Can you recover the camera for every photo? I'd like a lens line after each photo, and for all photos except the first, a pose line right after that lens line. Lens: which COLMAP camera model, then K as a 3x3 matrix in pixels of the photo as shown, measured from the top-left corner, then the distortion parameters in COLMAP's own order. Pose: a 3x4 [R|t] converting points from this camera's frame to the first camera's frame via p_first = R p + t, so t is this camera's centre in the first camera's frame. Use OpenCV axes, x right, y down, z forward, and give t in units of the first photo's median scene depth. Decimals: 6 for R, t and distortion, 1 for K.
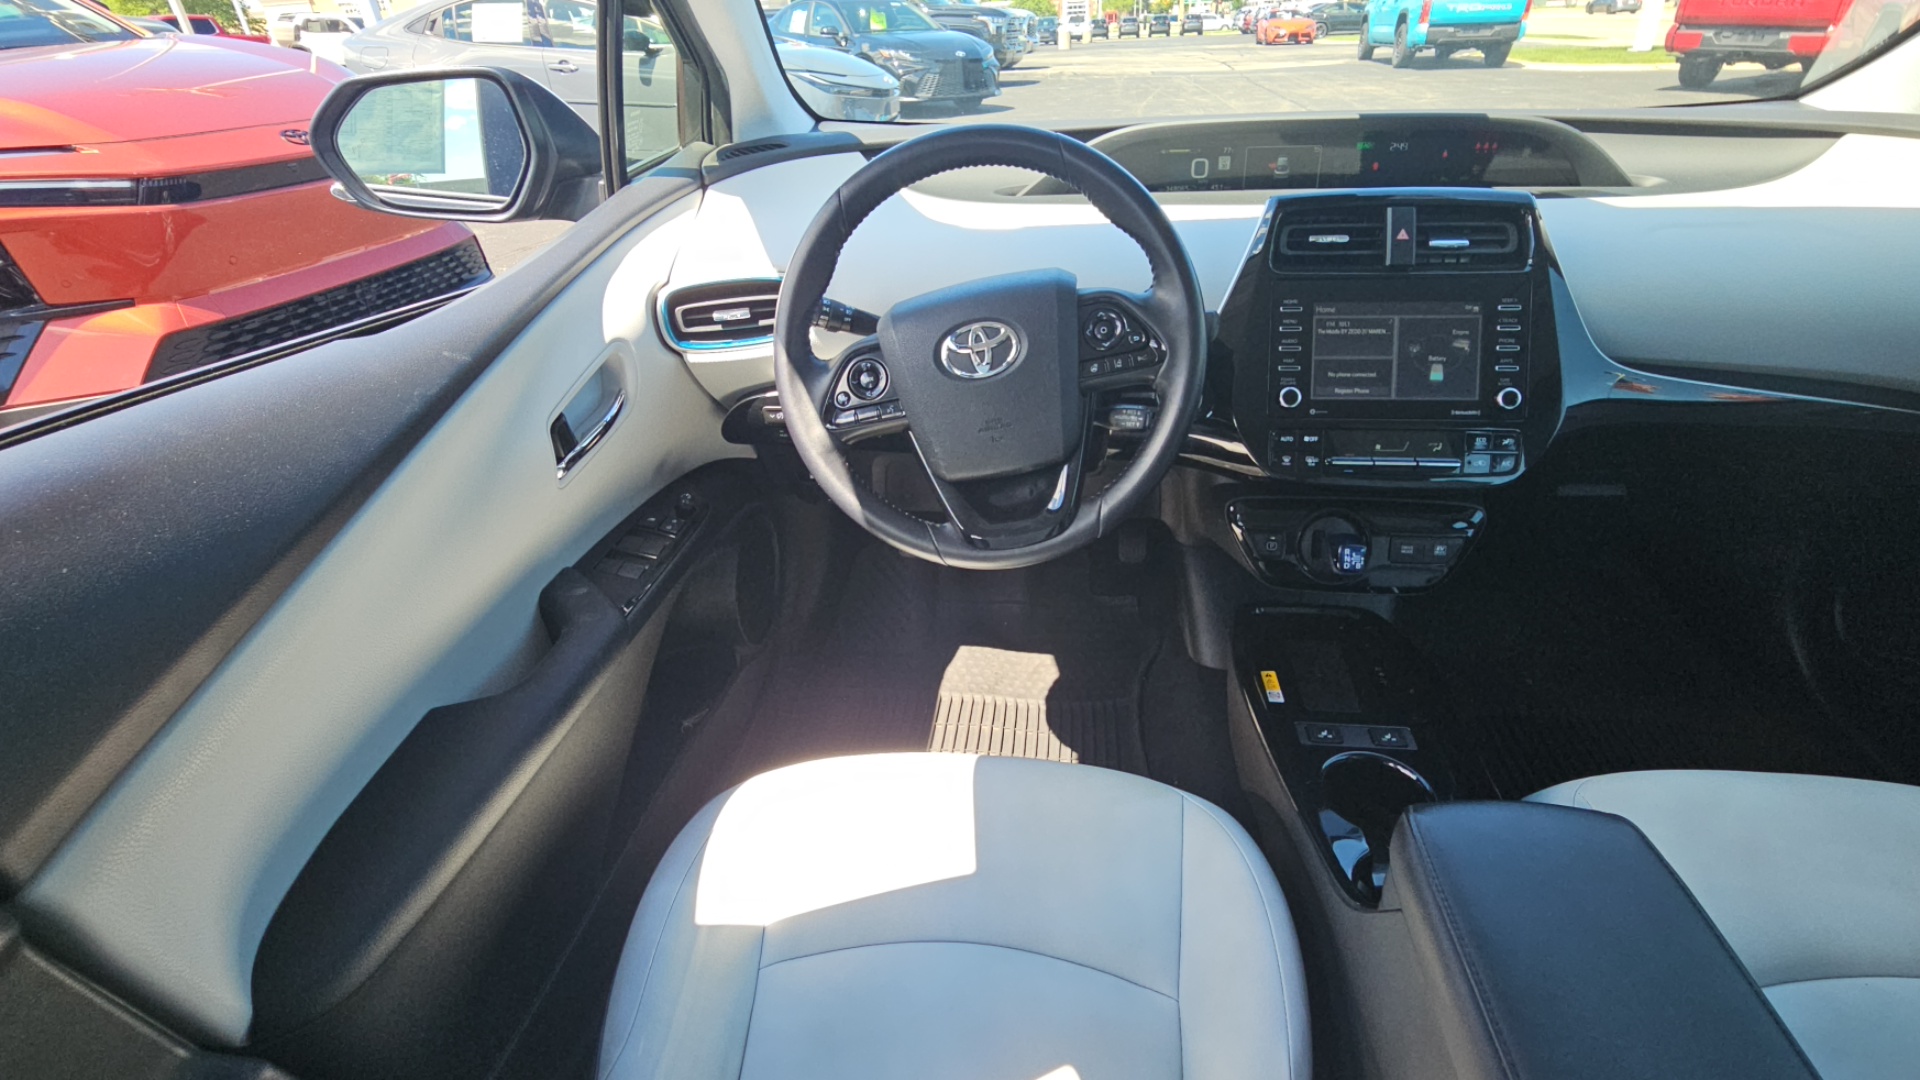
lens RADIAL K [[863.5, 0, 977.2], [0, 863.5, 545.6], [0, 0, 1]] dist [0.009269, -0.008142]
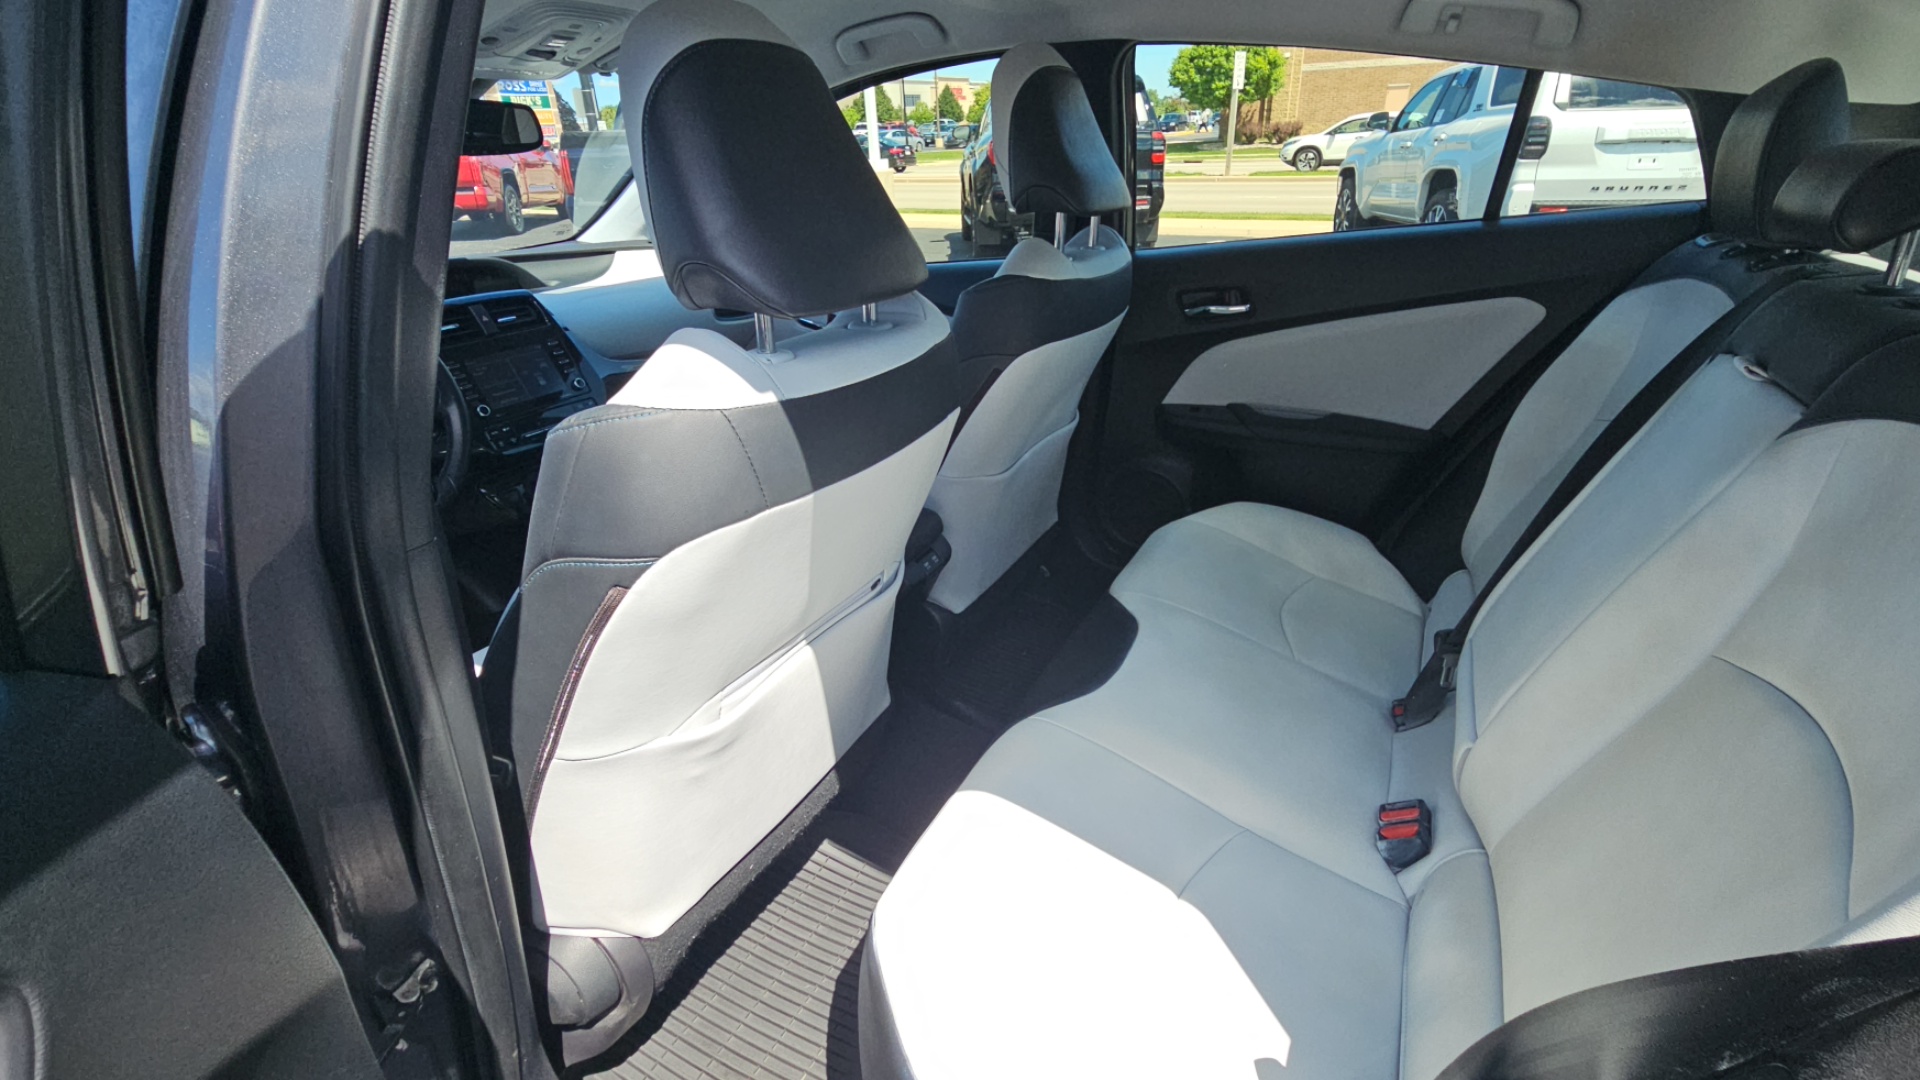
lens RADIAL K [[863.5, 0, 976.4], [0, 863.5, 546.2], [0, 0, 1]] dist [0.009269, -0.008142]
pose [[0.353847, -0.372650, 0.857860, -0.809634], [0.495071, 0.852800, 0.166247, 0.241497], [-0.793534, 0.365876, 0.486249, -0.503191]]
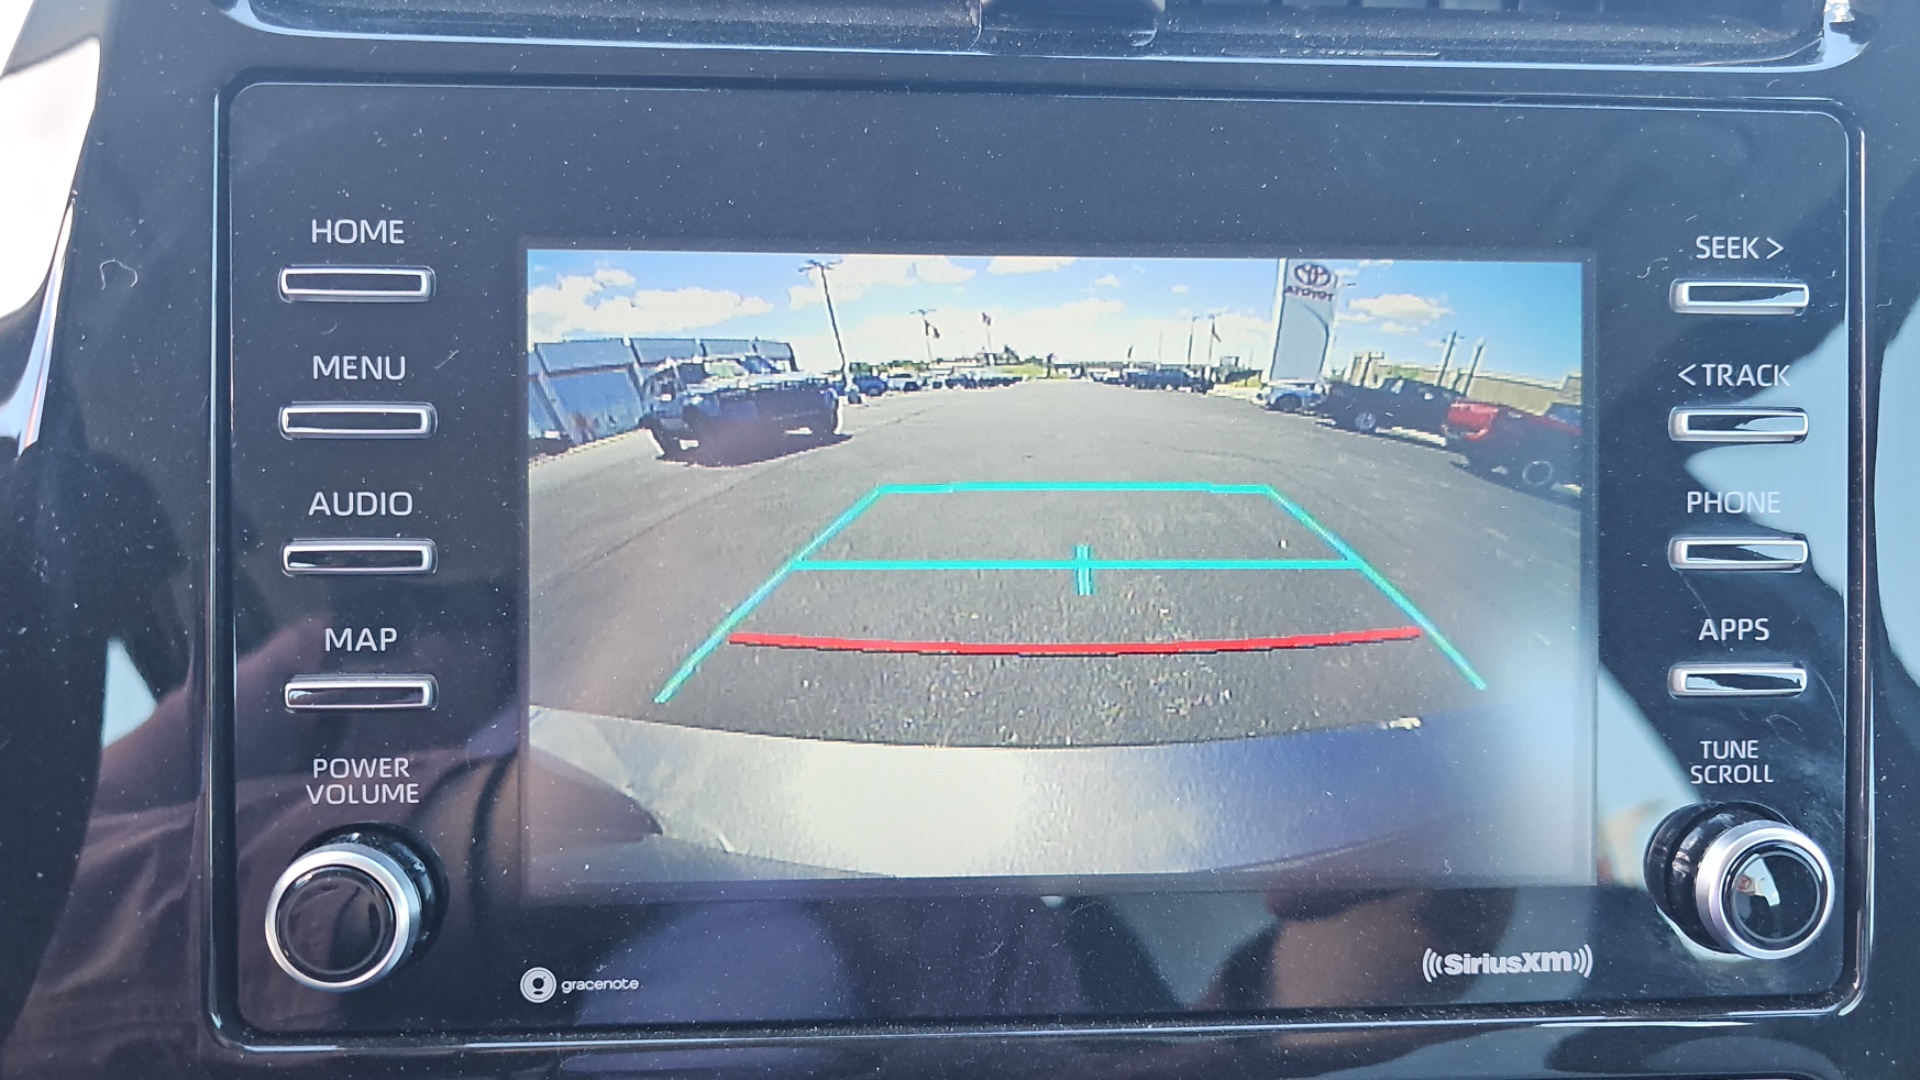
lens RADIAL K [[1365.6, 0, 992.6], [0, 1365.6, 550.8], [0, 0, 1]] dist [0.008570, -0.014941]
pose [[0.985489, -0.024716, 0.167931, 0.382251], [0.028304, 0.999419, -0.019009, -0.198533], [-0.167363, 0.023487, 0.985616, 0.680089]]
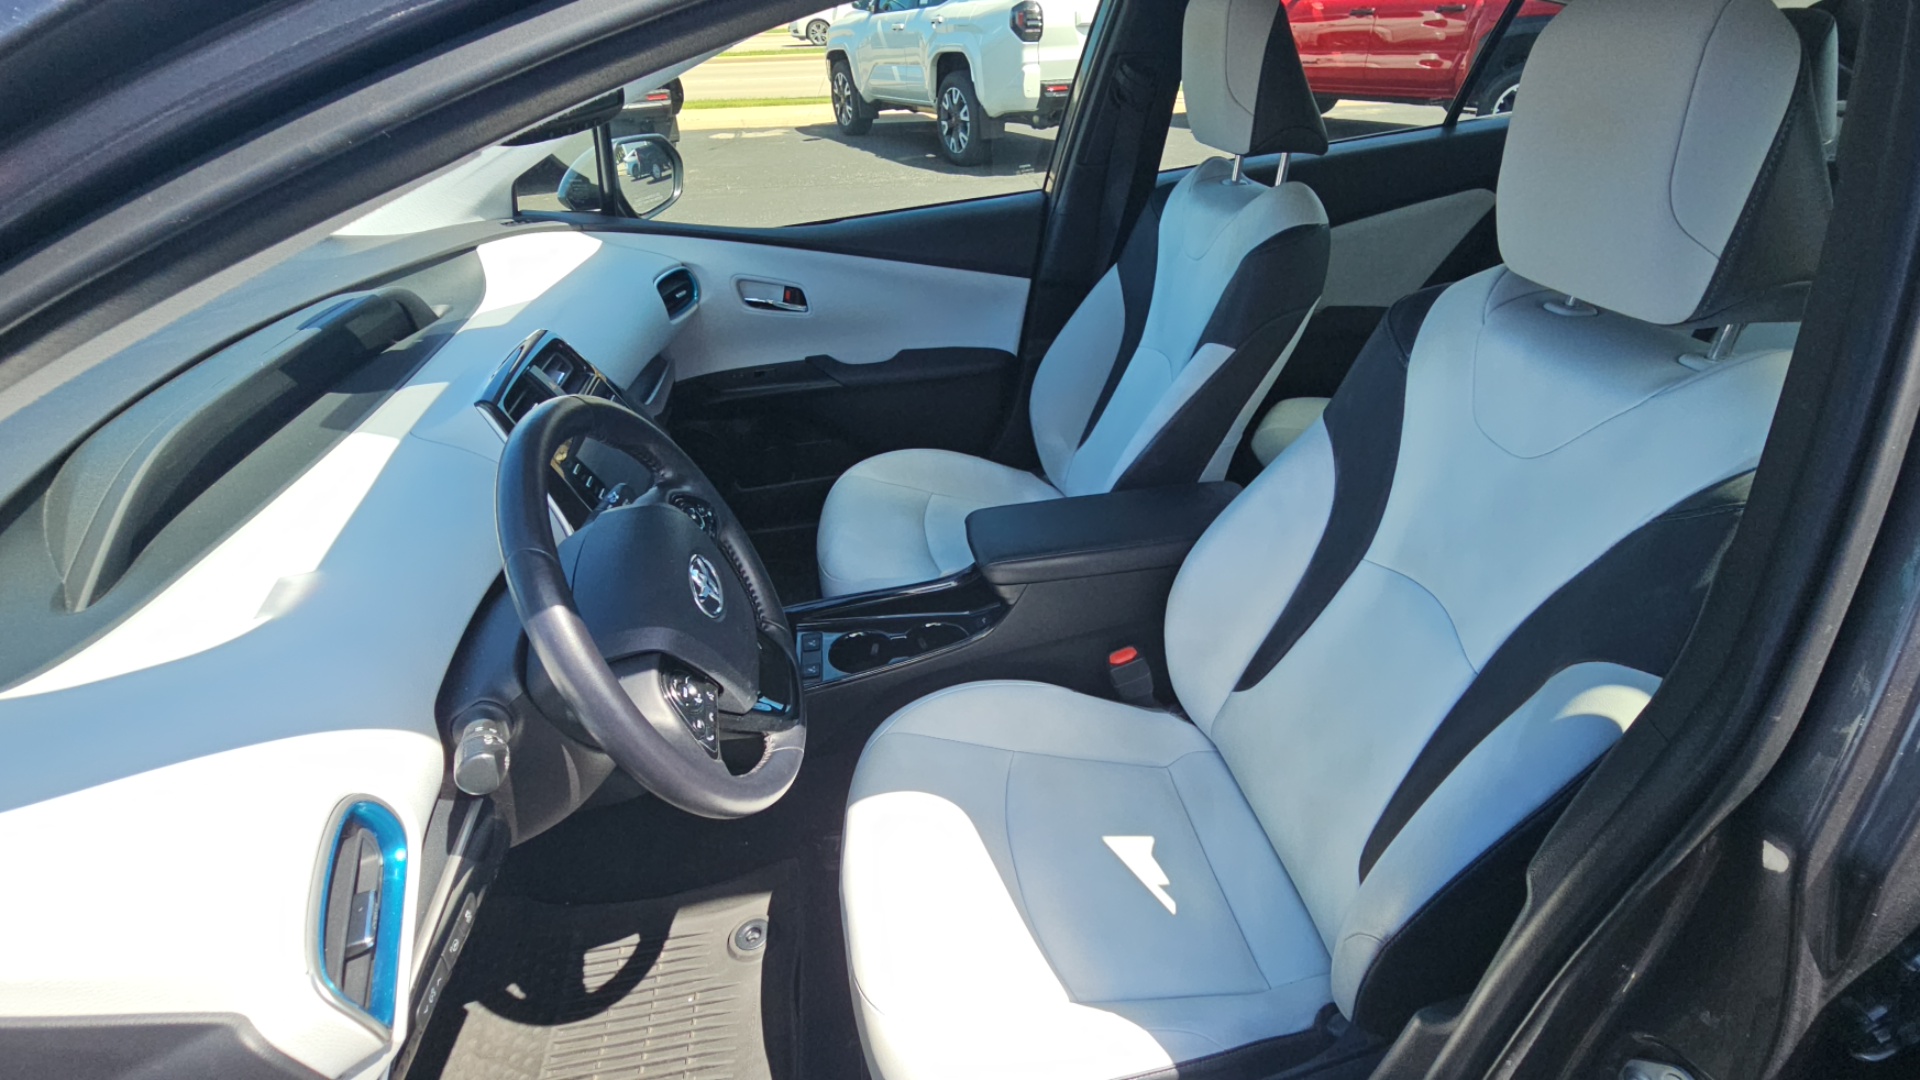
lens RADIAL K [[863.5, 0, 980.5], [0, 863.5, 543.9], [0, 0, 1]] dist [0.009269, -0.008142]
pose [[-0.255840, -0.482170, 0.837889, -0.694081], [0.527847, 0.656452, 0.538933, -0.482373], [-0.809891, 0.580158, 0.086565, 0.468774]]
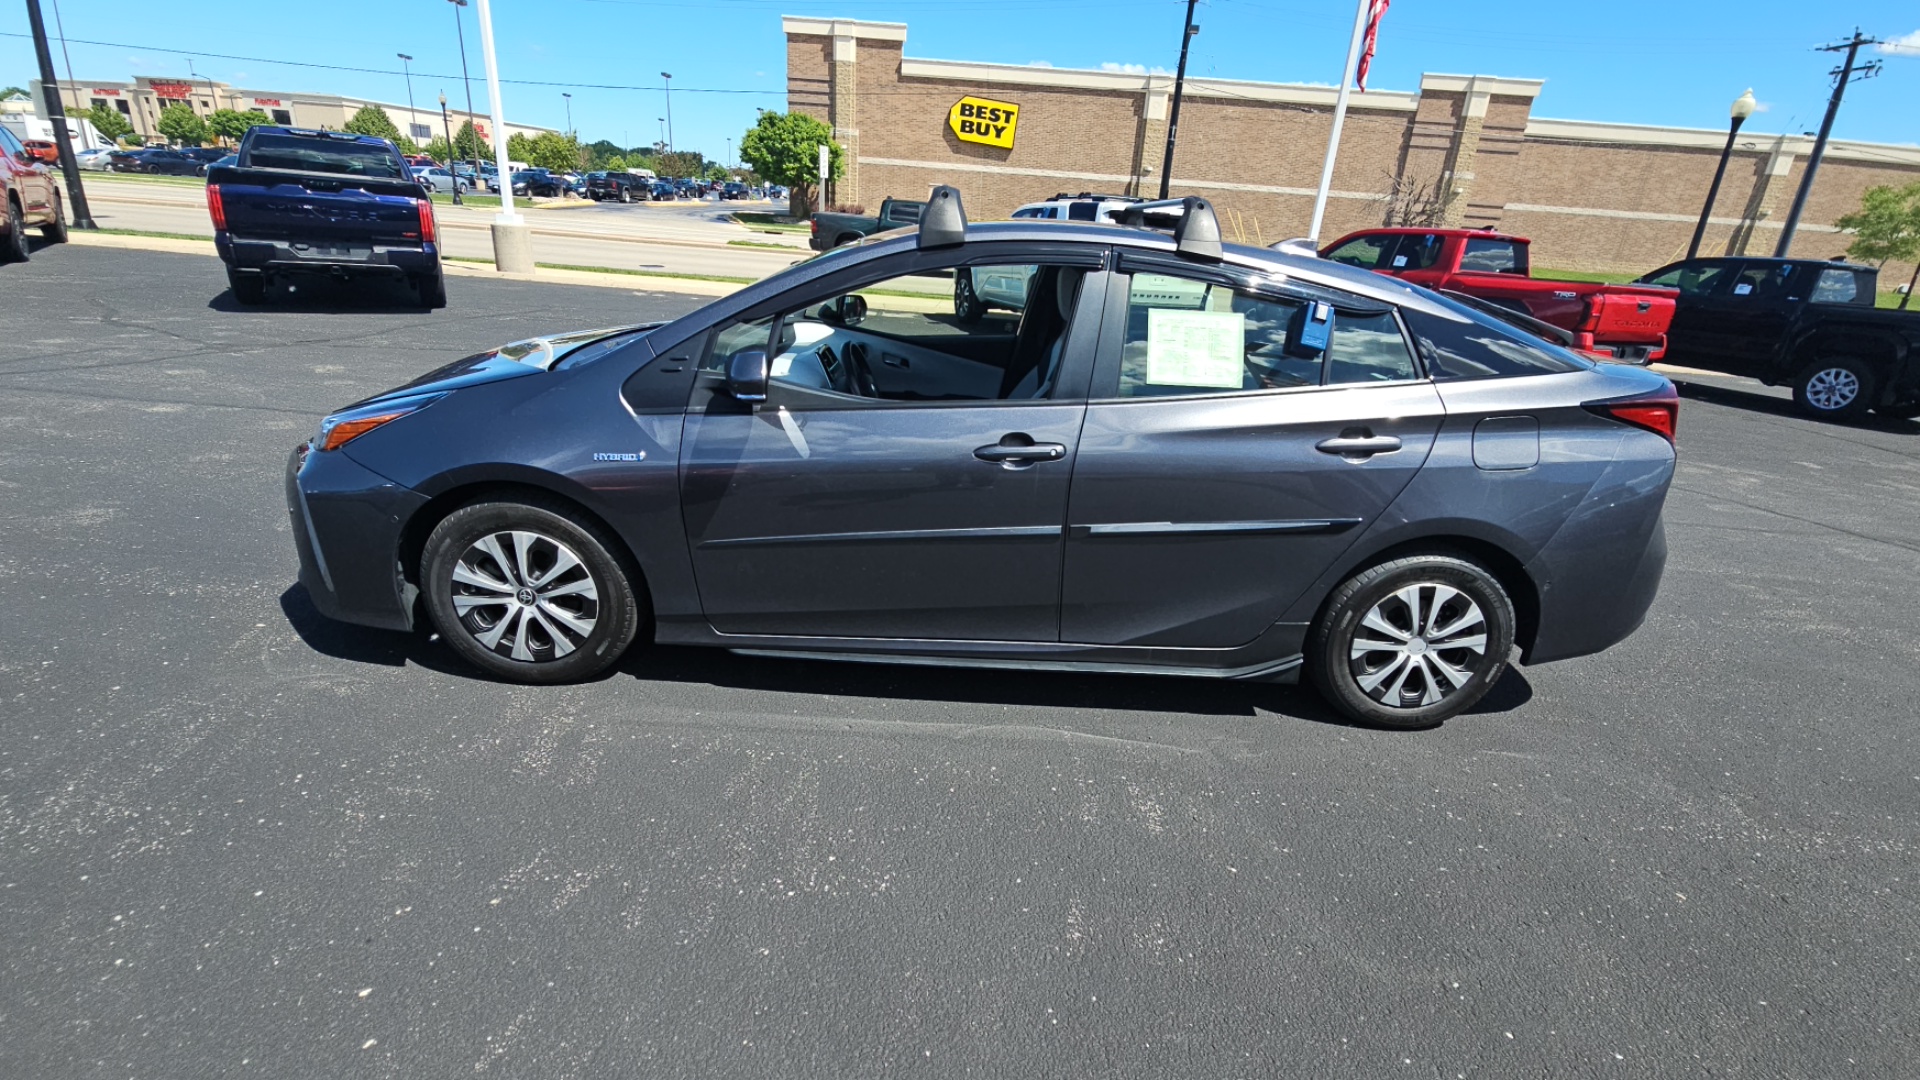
lens RADIAL K [[863.5, 0, 981.4], [0, 863.5, 546.6], [0, 0, 1]] dist [0.009269, -0.008142]
pose [[-0.121951, -0.326862, 0.937171, -3.064654], [0.453843, 0.821363, 0.345528, -0.598326], [-0.882697, 0.467466, 0.048178, 0.528170]]
